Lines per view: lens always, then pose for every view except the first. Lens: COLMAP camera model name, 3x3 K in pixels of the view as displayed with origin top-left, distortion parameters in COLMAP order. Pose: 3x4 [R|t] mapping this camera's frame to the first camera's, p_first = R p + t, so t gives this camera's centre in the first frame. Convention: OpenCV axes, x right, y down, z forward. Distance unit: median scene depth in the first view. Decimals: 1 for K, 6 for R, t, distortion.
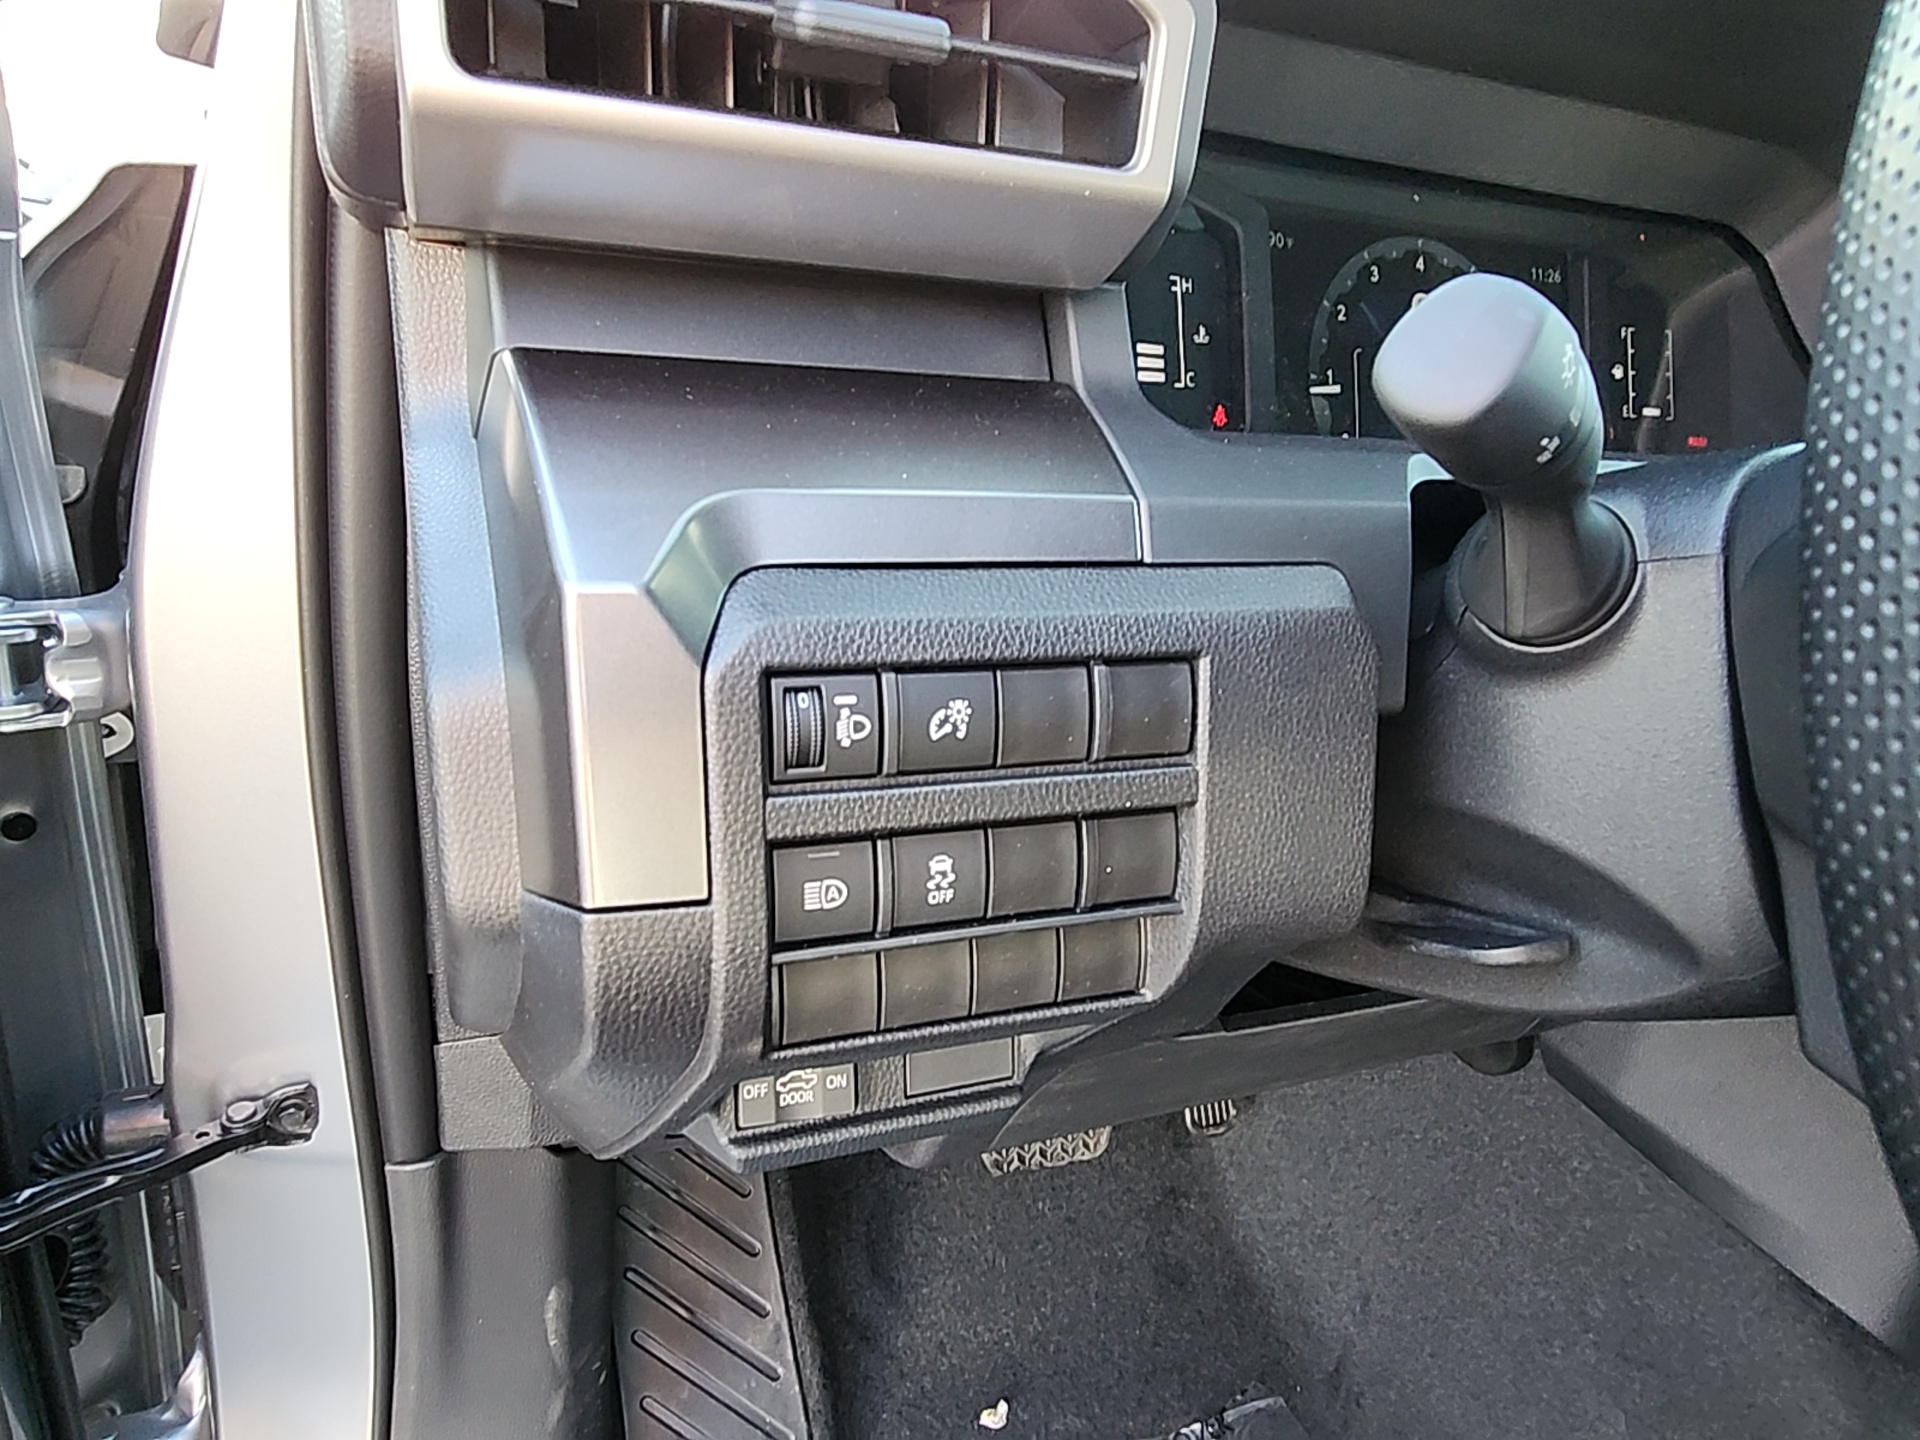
lens RADIAL K [[1126.8, 0, 960.0], [0, 1126.8, 720.0], [0, 0, 1]] dist [0.006762, -0.001255]
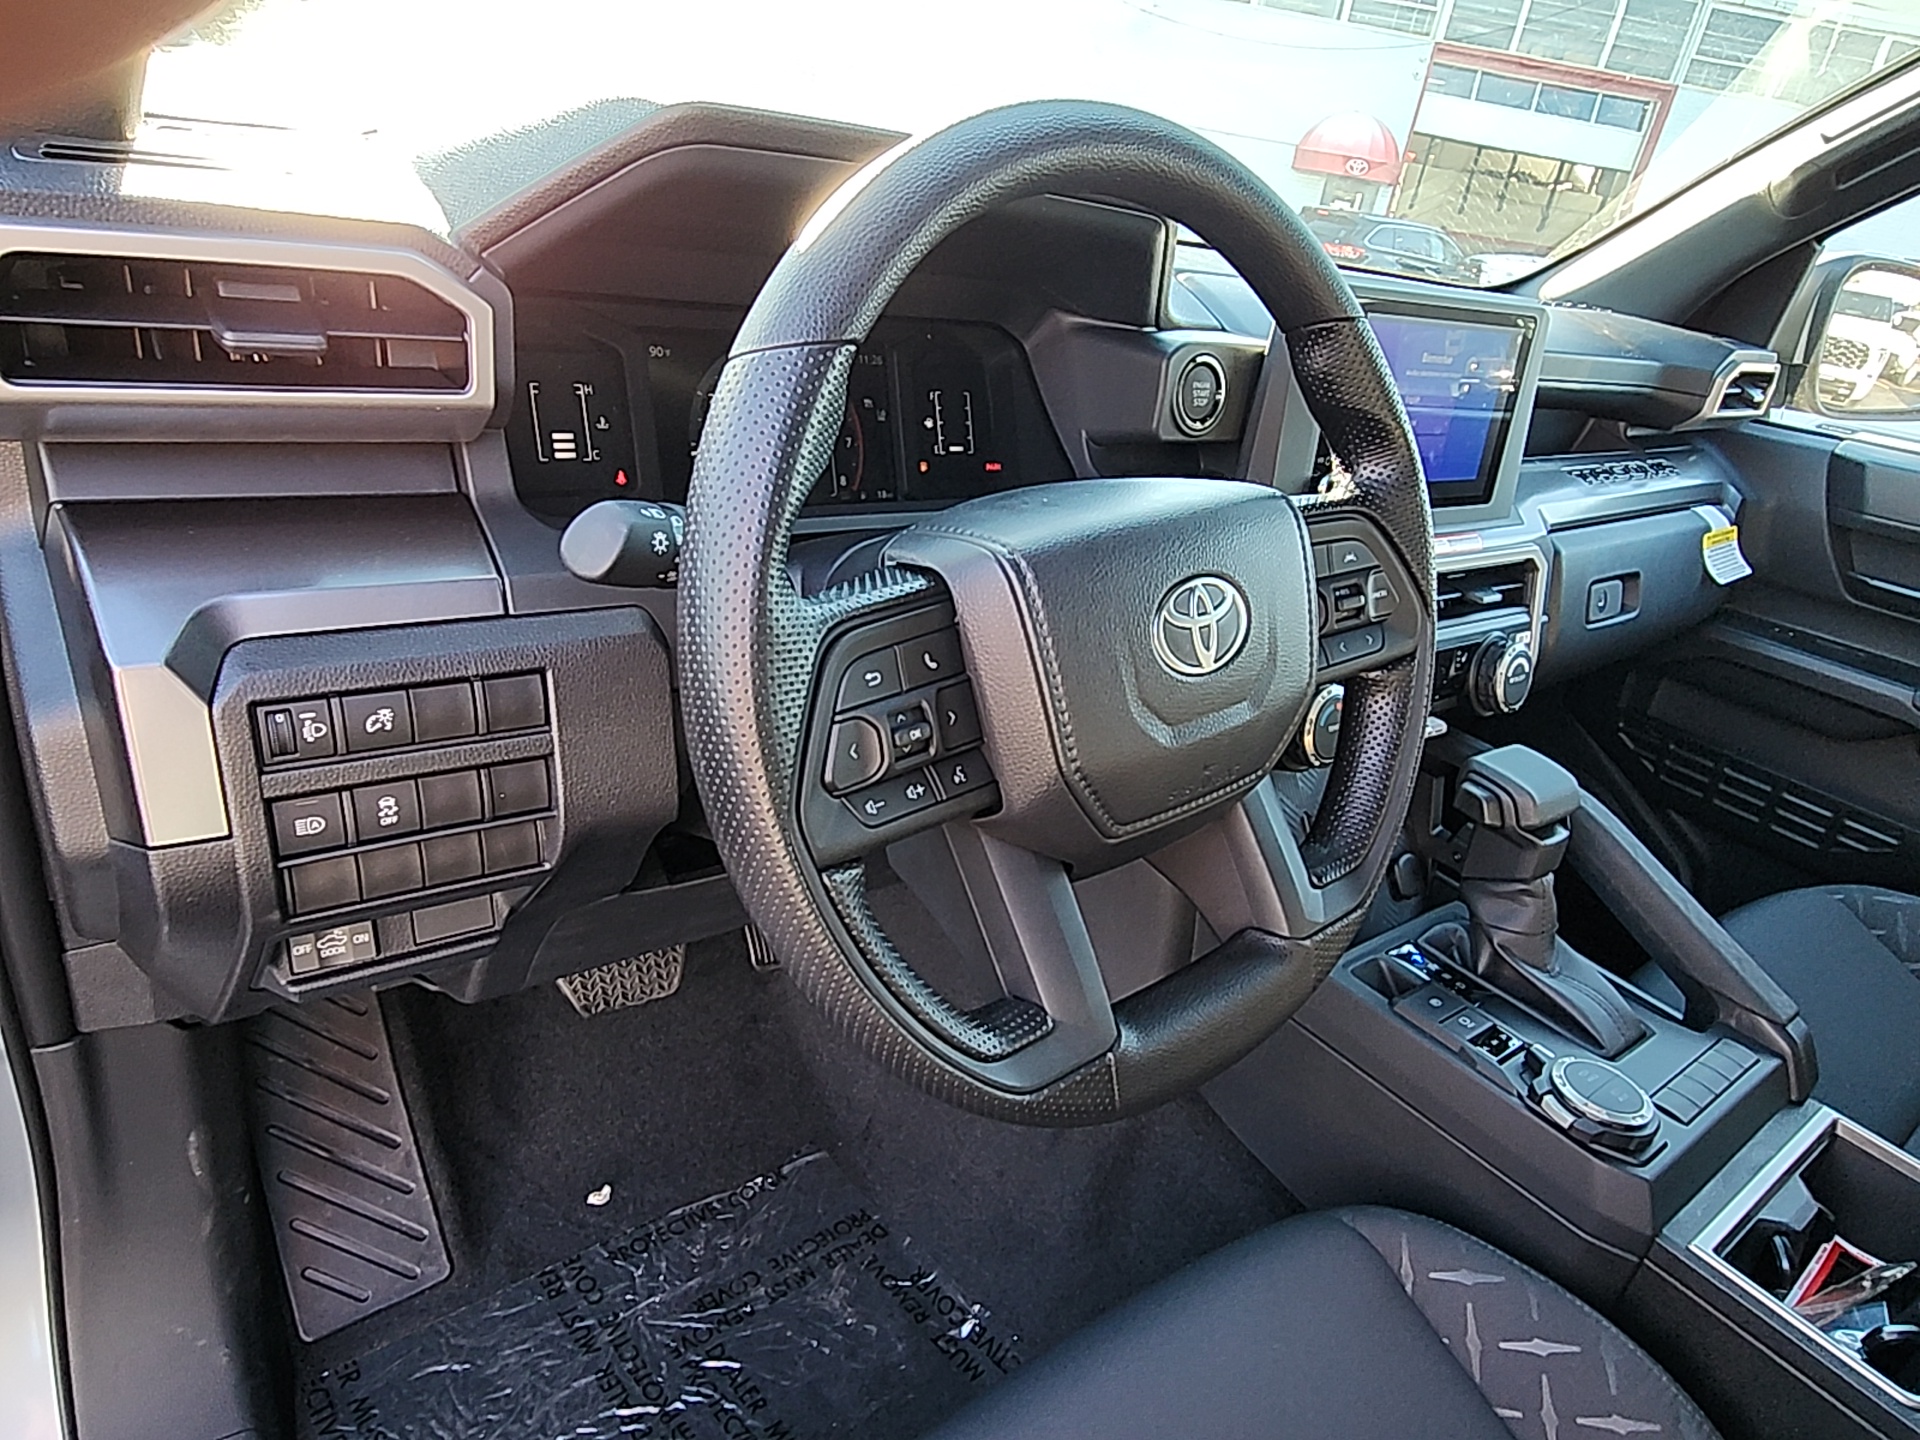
lens RADIAL K [[1160.1, 0, 960.0], [0, 1160.1, 720.0], [0, 0, 1]] dist [-0.001891, 0.001179]
pose [[0.969461, -0.062618, 0.237117, 0.309485], [0.036648, 0.992988, 0.112391, -0.120320], [-0.242492, -0.100269, 0.964958, -0.668305]]
